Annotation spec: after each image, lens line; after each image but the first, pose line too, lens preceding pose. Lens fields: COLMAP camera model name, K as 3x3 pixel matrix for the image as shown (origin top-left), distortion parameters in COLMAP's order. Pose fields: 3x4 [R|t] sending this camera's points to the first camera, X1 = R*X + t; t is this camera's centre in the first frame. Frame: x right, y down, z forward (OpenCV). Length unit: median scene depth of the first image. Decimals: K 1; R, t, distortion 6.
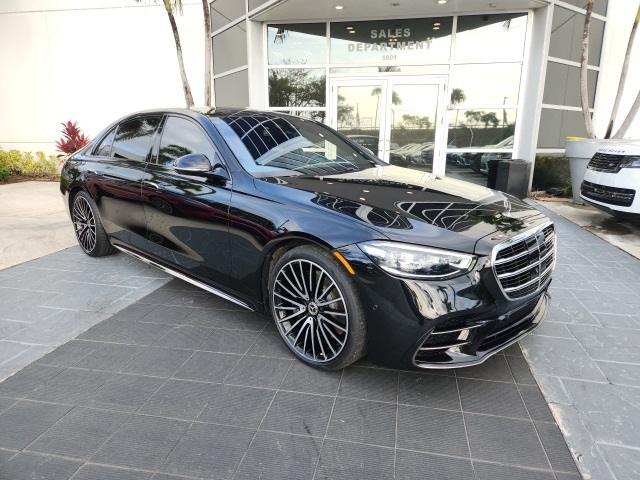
lens RADIAL K [[424.6, 0, 331.8], [0, 424.6, 236.0], [0, 0, 1]] dist [0.072715, -0.062551]
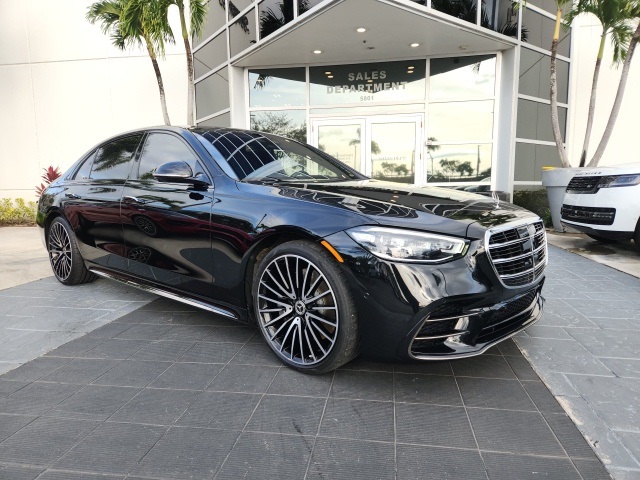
lens RADIAL K [[423.8, 0, 325.1], [0, 423.8, 240.6], [0, 0, 1]] dist [0.074181, -0.063954]
pose [[0.999357, -0.024766, 0.025935, -0.007100], [0.027322, 0.994271, -0.103338, 0.089926], [-0.023227, 0.103981, 0.994308, 0.033442]]
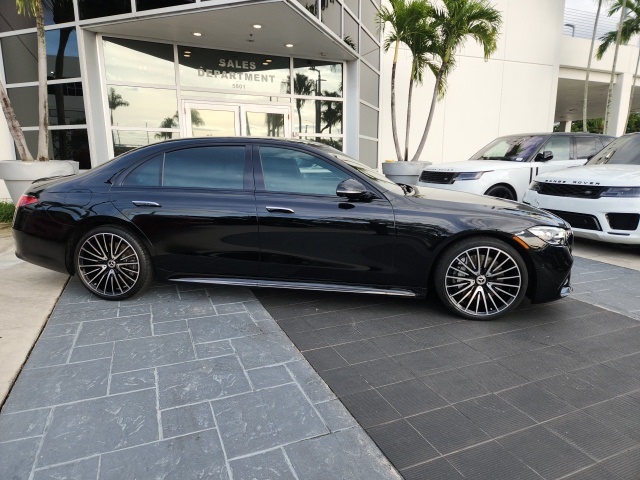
lens RADIAL K [[423.8, 0, 325.1], [0, 423.8, 240.6], [0, 0, 1]] dist [0.074181, -0.063954]
pose [[0.822337, -0.112029, 0.557864, -0.958148], [0.130841, 0.991384, 0.006217, -0.032652], [-0.553754, 0.067879, 0.829909, 0.050290]]
